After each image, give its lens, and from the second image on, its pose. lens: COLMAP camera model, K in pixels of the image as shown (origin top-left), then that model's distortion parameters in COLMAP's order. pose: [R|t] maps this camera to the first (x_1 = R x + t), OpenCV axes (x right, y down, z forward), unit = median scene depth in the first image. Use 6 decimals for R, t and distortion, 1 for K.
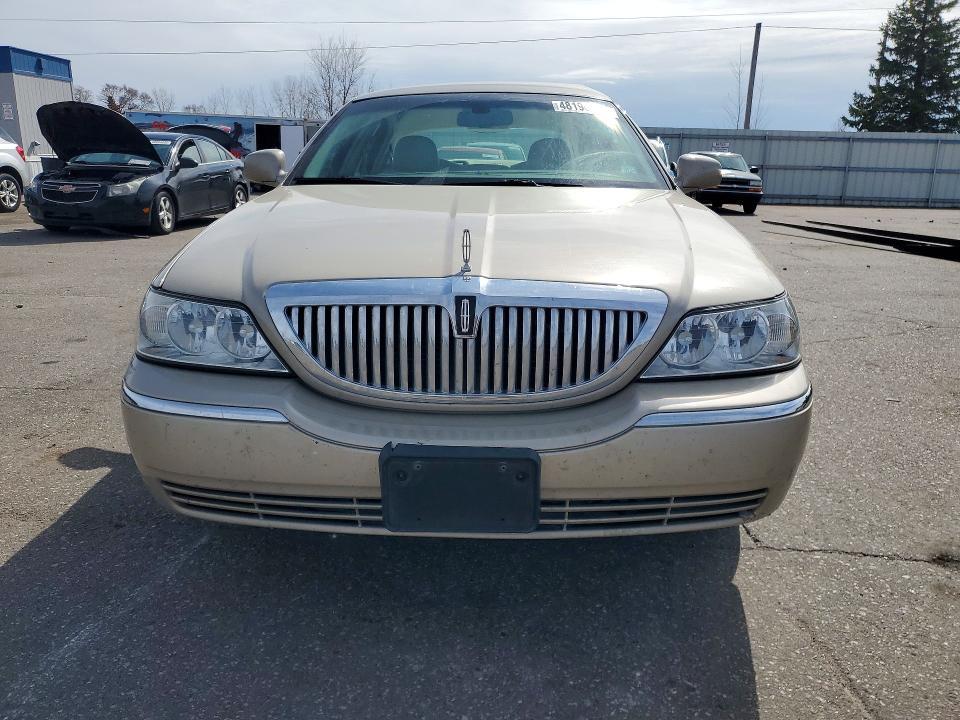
lens RADIAL K [[748.9, 0, 482.4], [0, 748.9, 359.5], [0, 0, 1]] dist [0.015704, 0.001305]
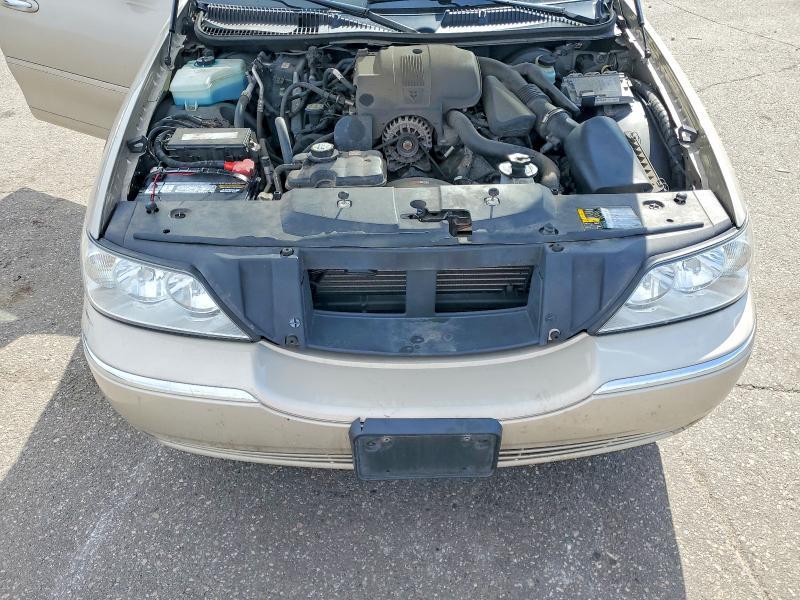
lens RADIAL K [[619.5, 0, 400.0], [0, 619.5, 298.7], [0, 0, 1]] dist [0.009368, 0.010903]
pose [[0.999151, -0.035478, 0.020960, -0.073222], [0.023282, 0.905727, 0.423222, -0.377861], [-0.033999, -0.422374, 0.905784, 0.269247]]
